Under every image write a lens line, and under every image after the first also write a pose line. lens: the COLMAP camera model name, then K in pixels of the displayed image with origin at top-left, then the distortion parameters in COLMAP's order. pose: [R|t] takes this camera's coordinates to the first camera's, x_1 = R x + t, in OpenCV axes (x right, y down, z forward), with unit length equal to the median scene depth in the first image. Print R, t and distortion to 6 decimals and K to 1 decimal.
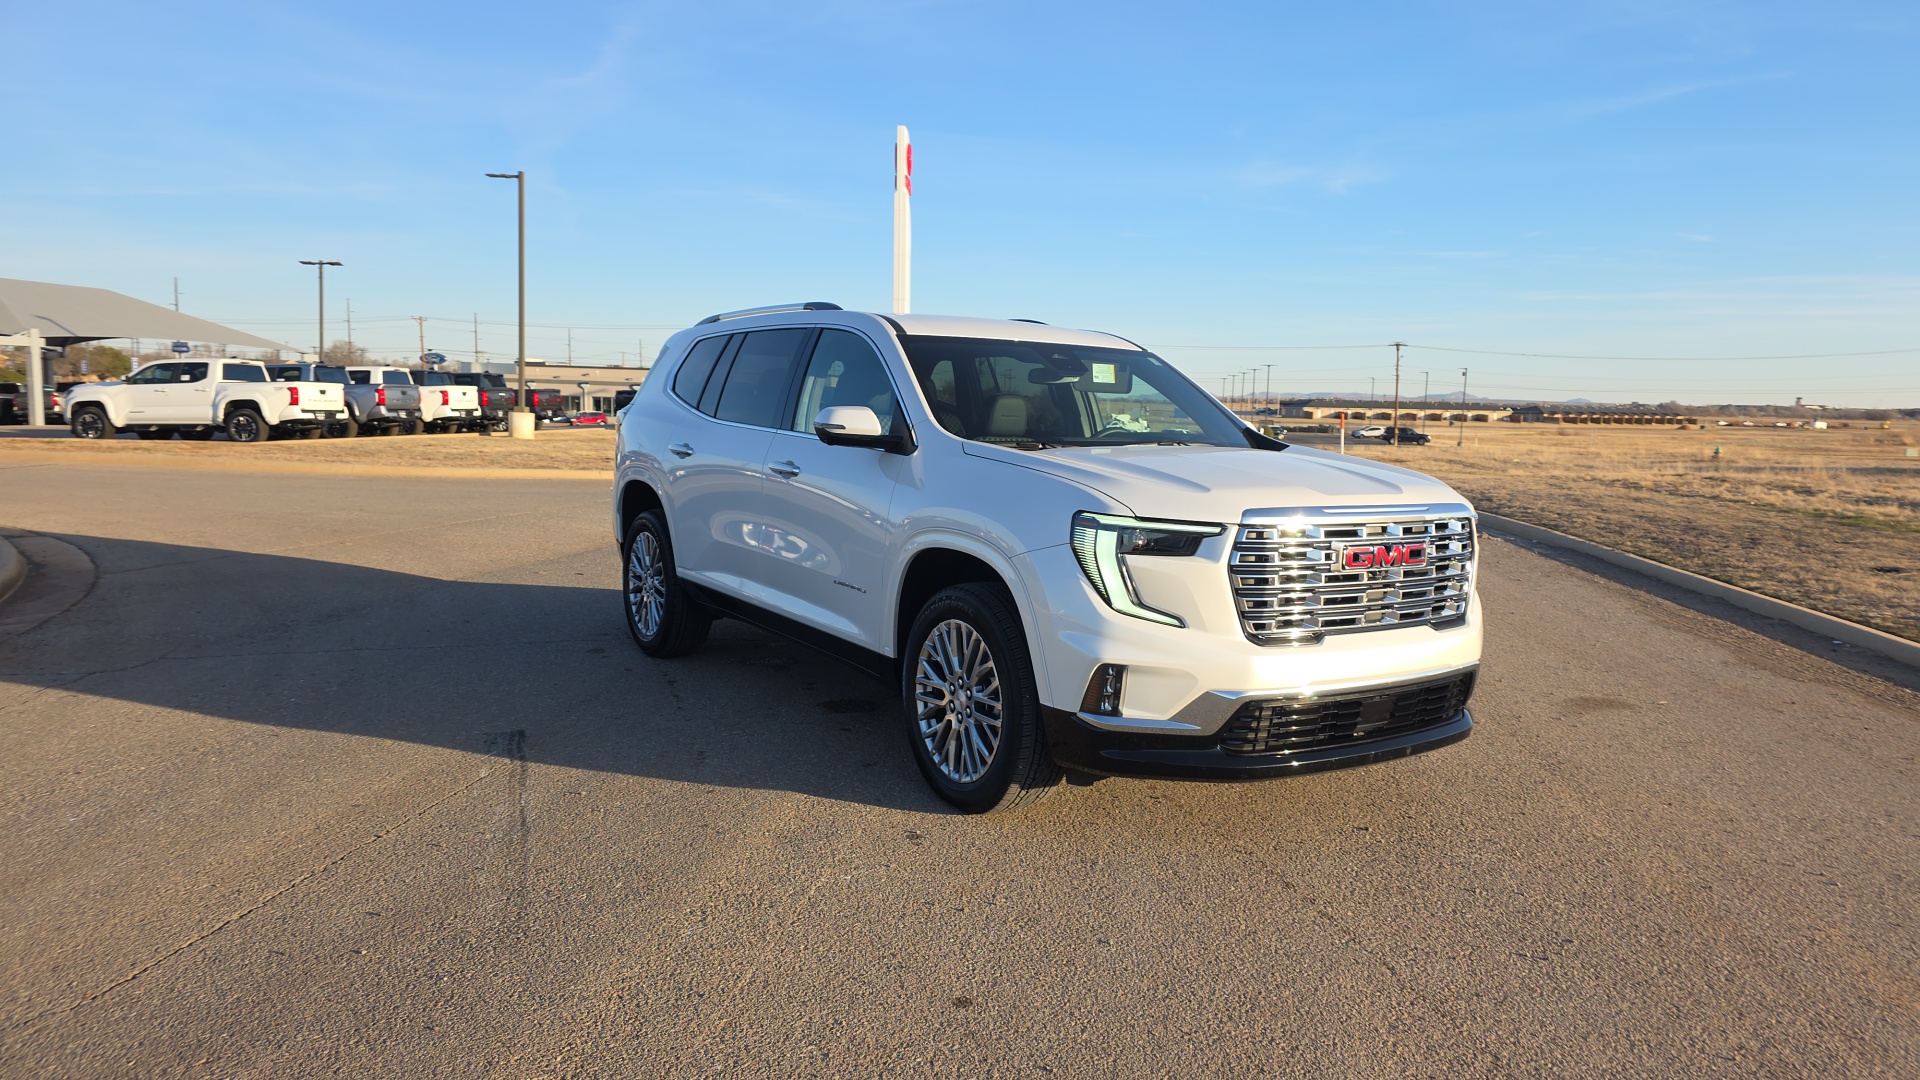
lens RADIAL K [[1285.6, 0, 1023.4], [0, 1285.6, 540.6], [0, 0, 1]] dist [0.080496, 0.002593]
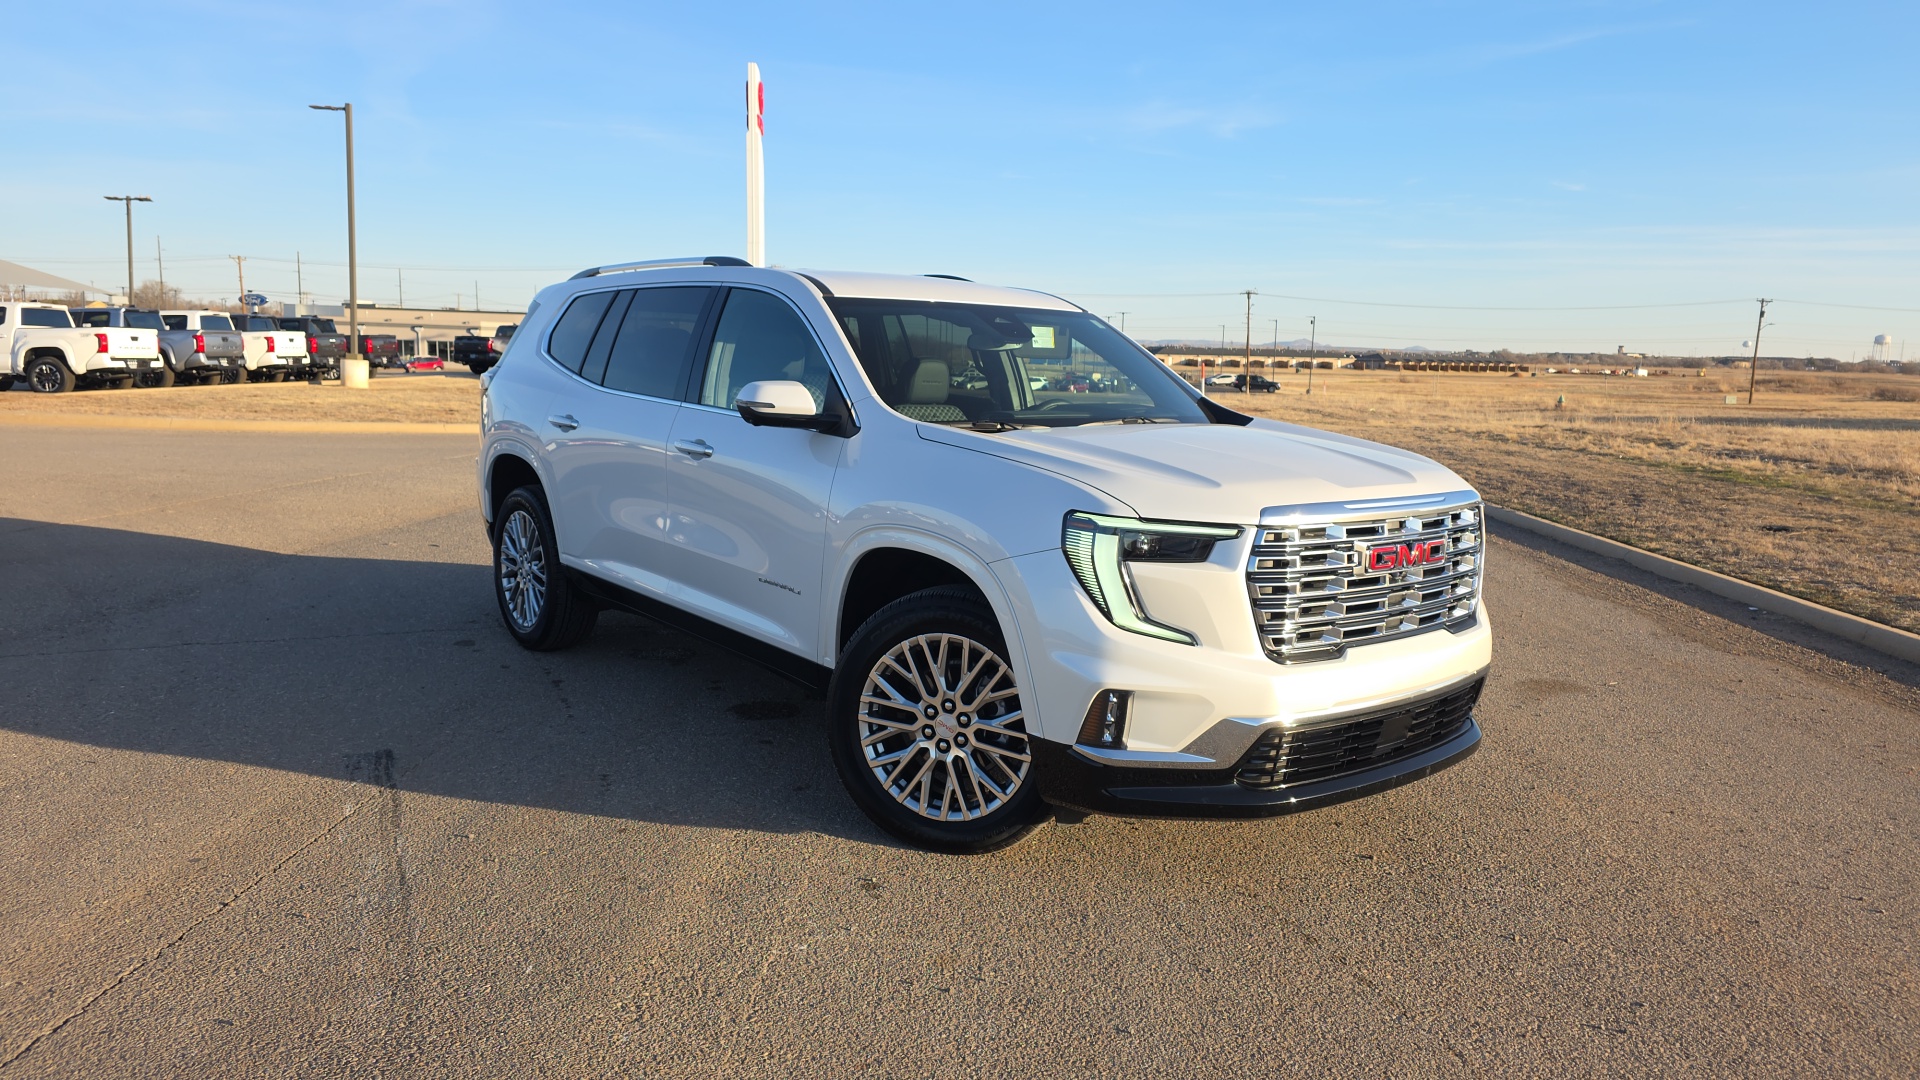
lens RADIAL K [[1285.6, 0, 956.1], [0, 1285.6, 516.1], [0, 0, 1]] dist [0.086227, -0.029297]
pose [[0.997837, -0.005519, 0.065507, -0.033919], [0.003989, 0.999717, 0.023455, -0.015045], [-0.065618, -0.023143, 0.997576, 0.058268]]
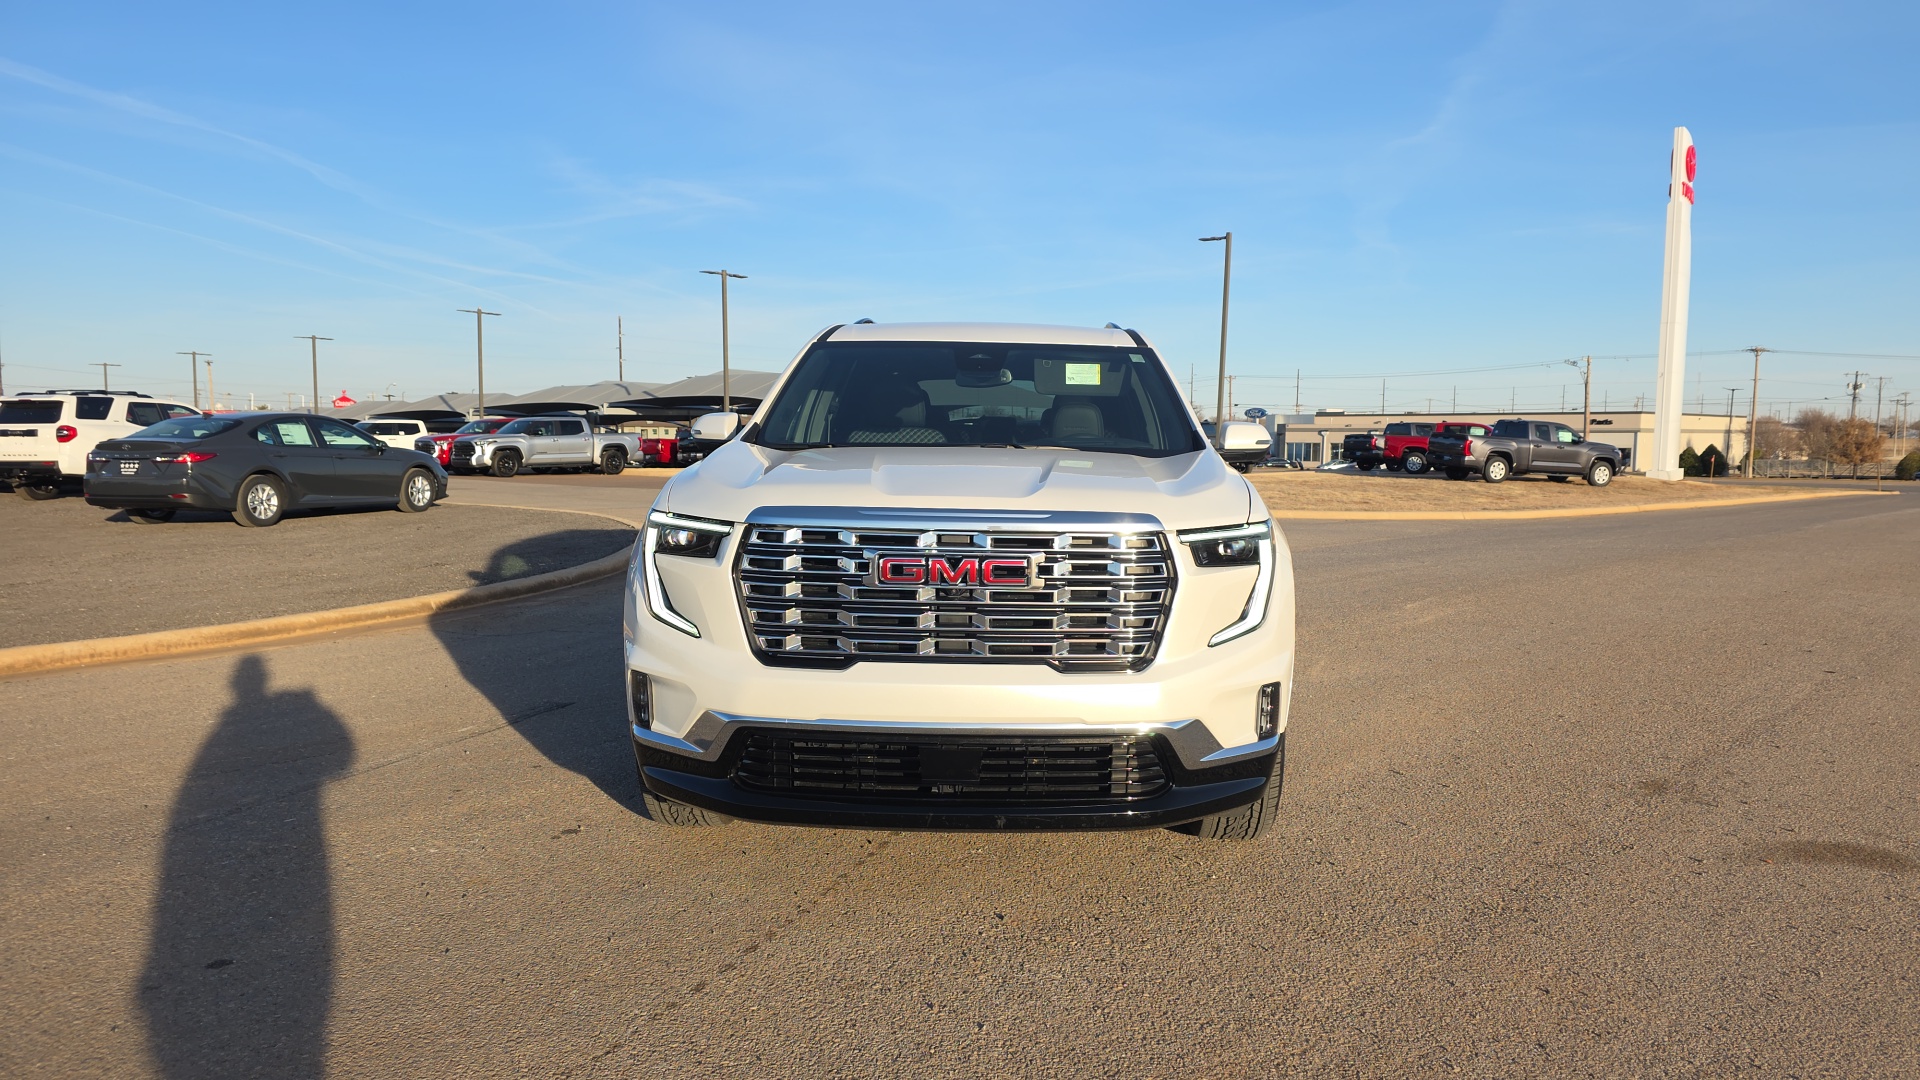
lens RADIAL K [[1303.6, 0, 1012.7], [0, 1303.6, 542.2], [0, 0, 1]] dist [0.066597, -0.062221]
pose [[0.809388, 0.030224, -0.586495, 0.314462], [-0.053040, 0.998356, -0.021748, 0.003635], [0.584874, 0.048711, 0.809661, 0.147921]]
